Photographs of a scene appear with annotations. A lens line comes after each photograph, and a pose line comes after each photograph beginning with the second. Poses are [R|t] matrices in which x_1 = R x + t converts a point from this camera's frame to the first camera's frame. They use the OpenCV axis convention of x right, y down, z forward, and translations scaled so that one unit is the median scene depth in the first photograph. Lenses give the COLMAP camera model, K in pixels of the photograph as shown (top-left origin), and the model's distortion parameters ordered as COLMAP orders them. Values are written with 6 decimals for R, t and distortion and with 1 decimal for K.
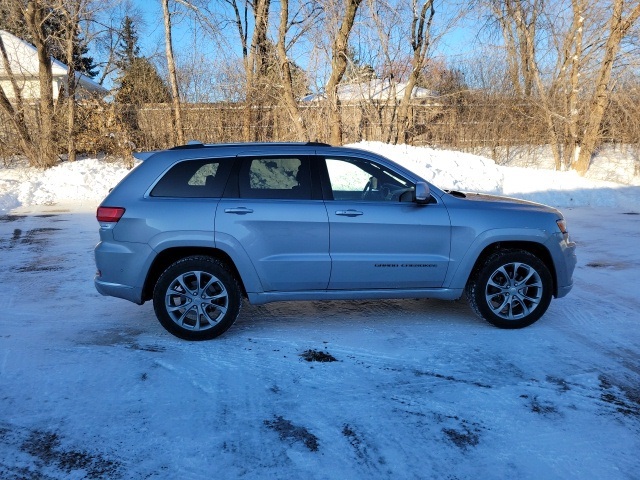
lens RADIAL K [[475.5, 0, 324.4], [0, 475.5, 237.9], [0, 0, 1]] dist [0.060518, -0.039246]
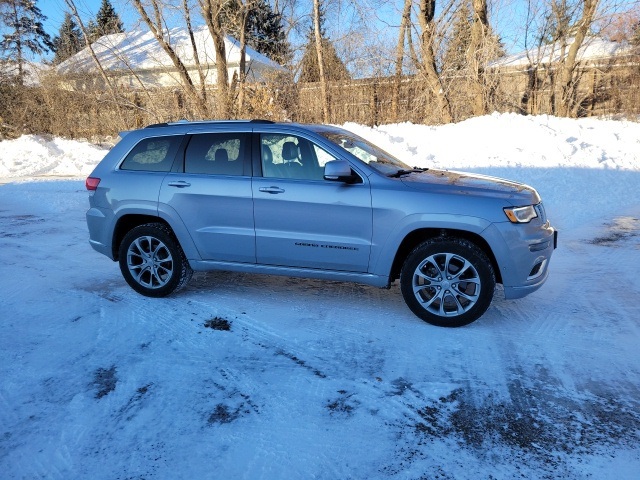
lens RADIAL K [[475.5, 0, 324.4], [0, 475.5, 237.9], [0, 0, 1]] dist [0.060518, -0.039246]
pose [[0.921393, 0.072556, -0.381800, 0.545707], [-0.053112, 0.996709, 0.061237, -0.018656], [0.384987, -0.036146, 0.922214, 0.107264]]
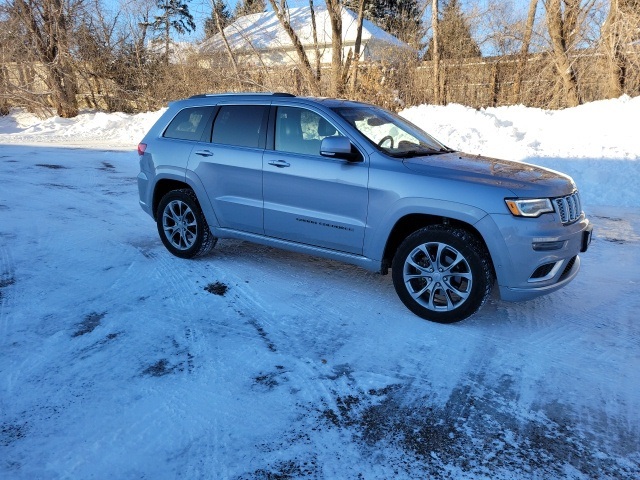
lens RADIAL K [[475.5, 0, 324.4], [0, 475.5, 237.9], [0, 0, 1]] dist [0.060518, -0.039246]
pose [[0.787552, 0.173312, -0.591375, 0.752459], [-0.125724, 0.984642, 0.121134, -0.031292], [0.603287, -0.021049, 0.797246, 0.243791]]
